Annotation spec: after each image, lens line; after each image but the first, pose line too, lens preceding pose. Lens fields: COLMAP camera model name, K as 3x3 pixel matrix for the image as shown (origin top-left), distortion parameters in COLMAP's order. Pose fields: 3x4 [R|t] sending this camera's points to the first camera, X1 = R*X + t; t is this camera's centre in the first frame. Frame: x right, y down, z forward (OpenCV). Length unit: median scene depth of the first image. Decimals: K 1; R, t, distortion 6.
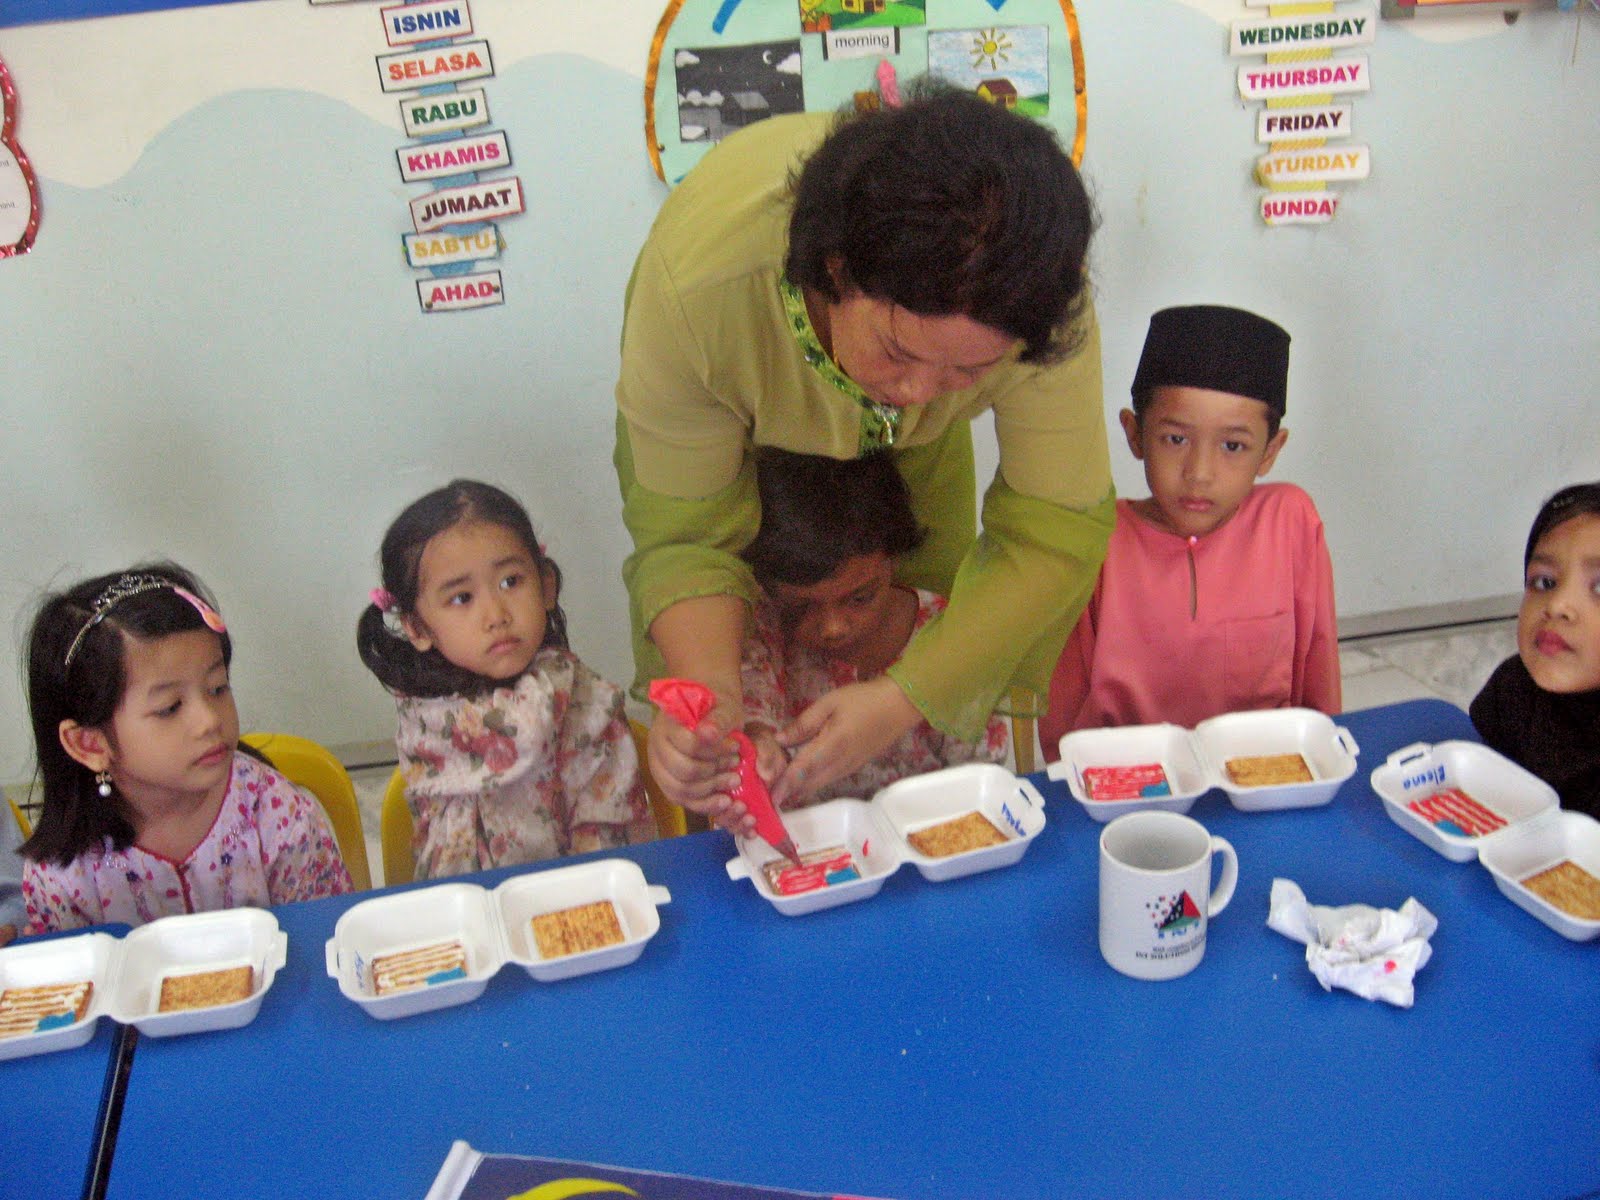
lens RADIAL K [[1564.7, 0, 802.5], [0, 1564.7, 600.4], [0, 0, 1]] dist [-0.103299, 0.000000]
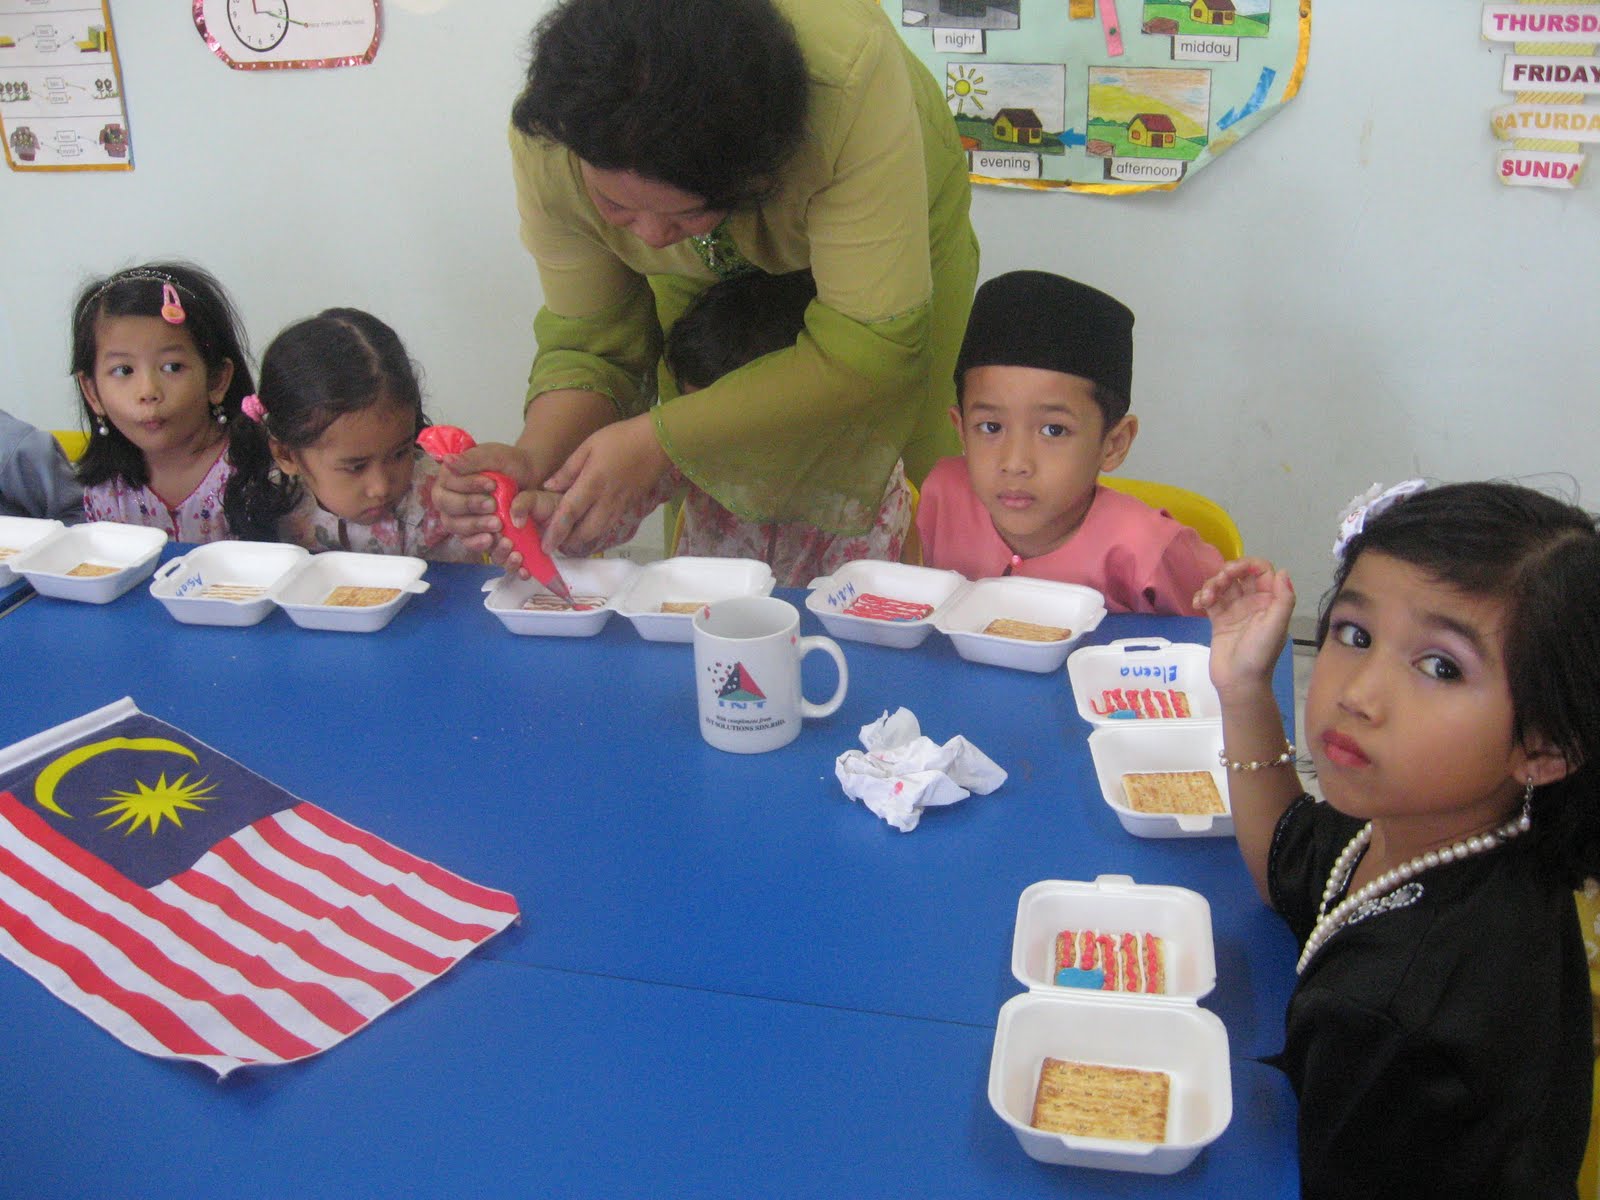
lens RADIAL K [[1564.7, 0, 798.4], [0, 1564.7, 592.1], [0, 0, 1]] dist [-0.103299, 0.000000]
pose [[0.898757, 0.222581, -0.377748, 0.331499], [-0.220871, 0.974098, 0.048461, 0.041215], [0.378750, 0.039879, 0.924639, 0.024882]]
